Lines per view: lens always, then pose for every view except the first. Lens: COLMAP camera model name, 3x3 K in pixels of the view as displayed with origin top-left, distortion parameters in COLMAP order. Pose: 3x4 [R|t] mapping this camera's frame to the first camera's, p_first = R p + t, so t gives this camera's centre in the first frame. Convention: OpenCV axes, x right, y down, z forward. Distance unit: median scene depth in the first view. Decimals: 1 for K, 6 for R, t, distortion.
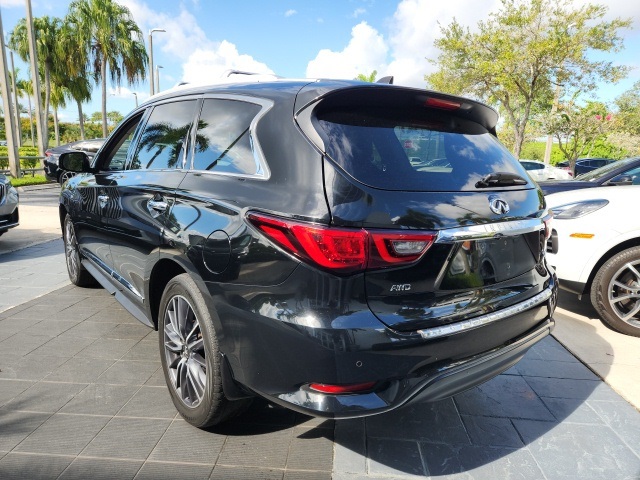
lens RADIAL K [[430.8, 0, 325.2], [0, 430.8, 238.5], [0, 0, 1]] dist [0.065929, -0.052312]
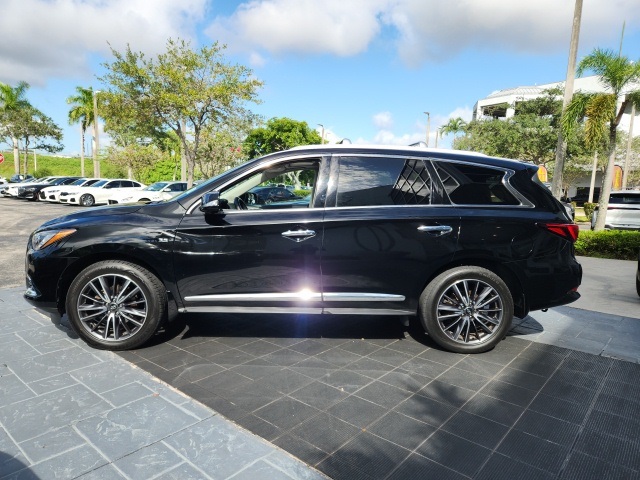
lens RADIAL K [[430.8, 0, 314.6], [0, 430.8, 242.3], [0, 0, 1]] dist [0.065929, -0.052312]
pose [[0.608163, -0.109798, 0.786182, -0.320457], [0.132332, 0.990552, 0.035972, -0.024210], [-0.782704, 0.082160, 0.616947, 0.066442]]
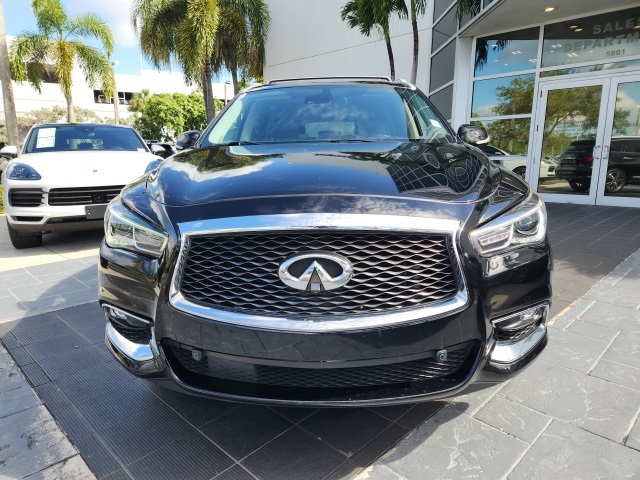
lens RADIAL K [[430.8, 0, 322.4], [0, 430.8, 242.4], [0, 0, 1]] dist [0.065929, -0.052312]
pose [[-0.758942, -0.153187, 0.632882, -0.245872], [0.101216, 0.932368, 0.347052, -0.082482], [-0.643243, 0.327451, -0.692109, 0.493003]]
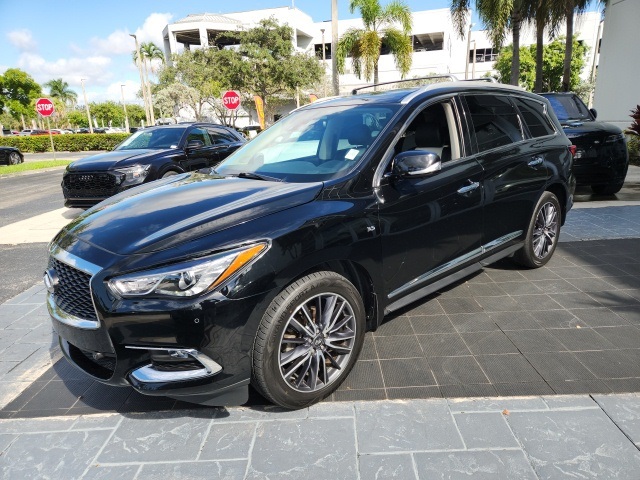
lens RADIAL K [[430.8, 0, 323.6], [0, 430.8, 238.5], [0, 0, 1]] dist [0.065929, -0.052312]
pose [[-0.059988, -0.292552, 0.954366, -0.347675], [0.220112, 0.928677, 0.298513, -0.083623], [-0.973628, 0.227975, 0.008684, 0.317139]]
